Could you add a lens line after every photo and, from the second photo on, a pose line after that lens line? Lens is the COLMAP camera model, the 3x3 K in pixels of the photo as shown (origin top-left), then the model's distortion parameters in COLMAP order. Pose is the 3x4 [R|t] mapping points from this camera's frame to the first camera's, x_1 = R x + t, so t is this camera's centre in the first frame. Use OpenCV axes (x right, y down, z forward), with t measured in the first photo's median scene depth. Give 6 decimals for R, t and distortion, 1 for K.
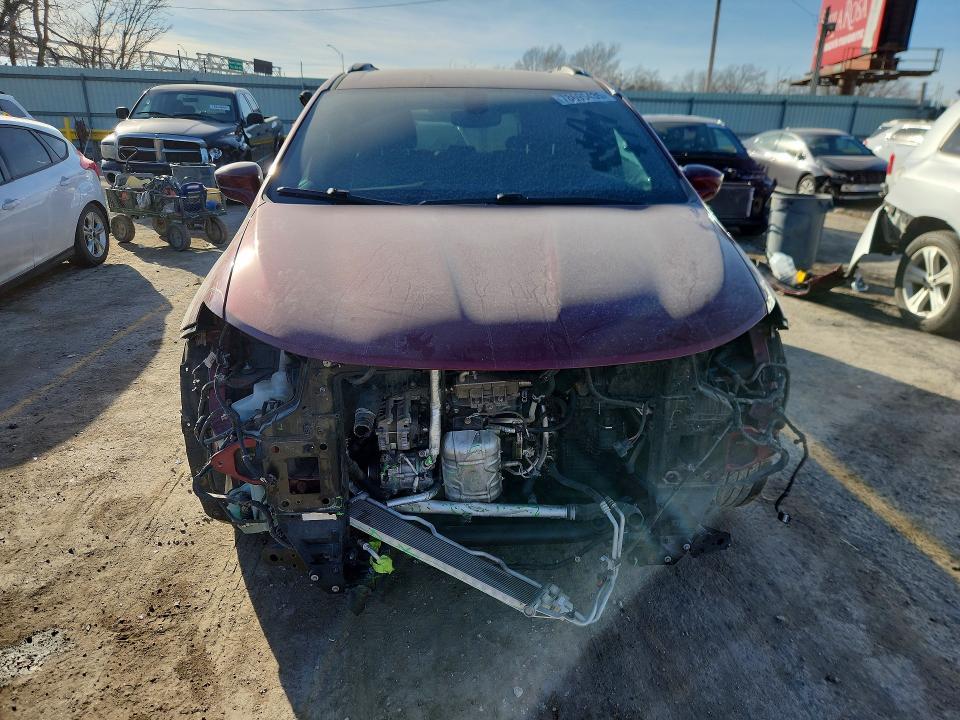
lens RADIAL K [[739.5, 0, 480.0], [0, 739.5, 360.0], [0, 0, 1]] dist [-0.004949, -0.004436]
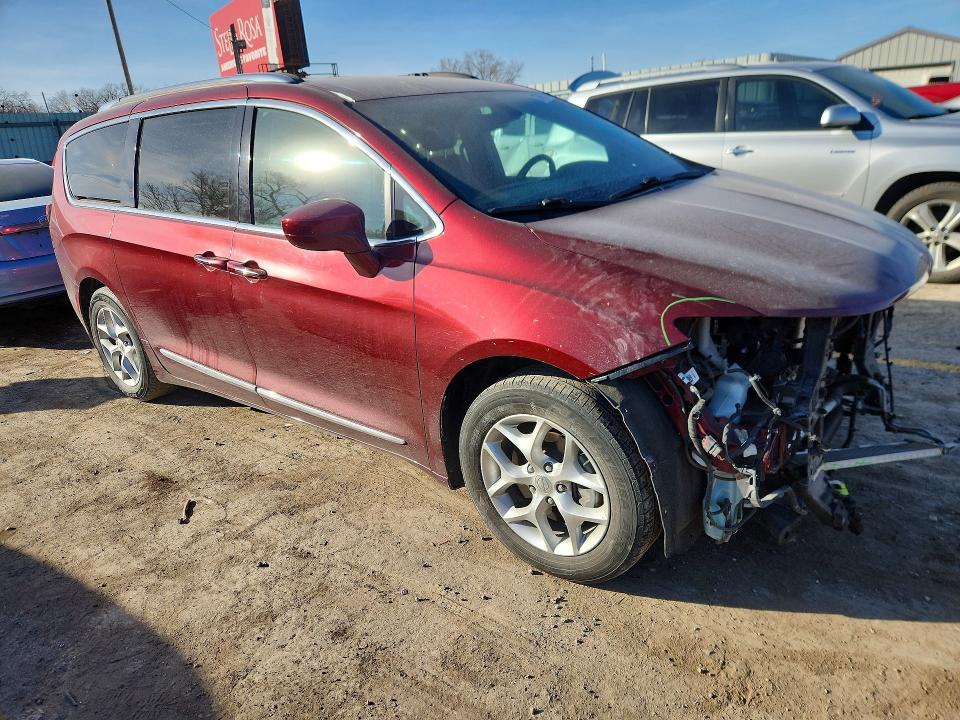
lens RADIAL K [[742.1, 0, 480.0], [0, 742.1, 360.0], [0, 0, 1]] dist [0.018342, -0.000786]
pose [[0.627156, -0.297775, 0.719726, -0.221491], [0.315225, 0.942016, 0.115063, -0.041297], [-0.712256, 0.154713, 0.684657, 0.096193]]
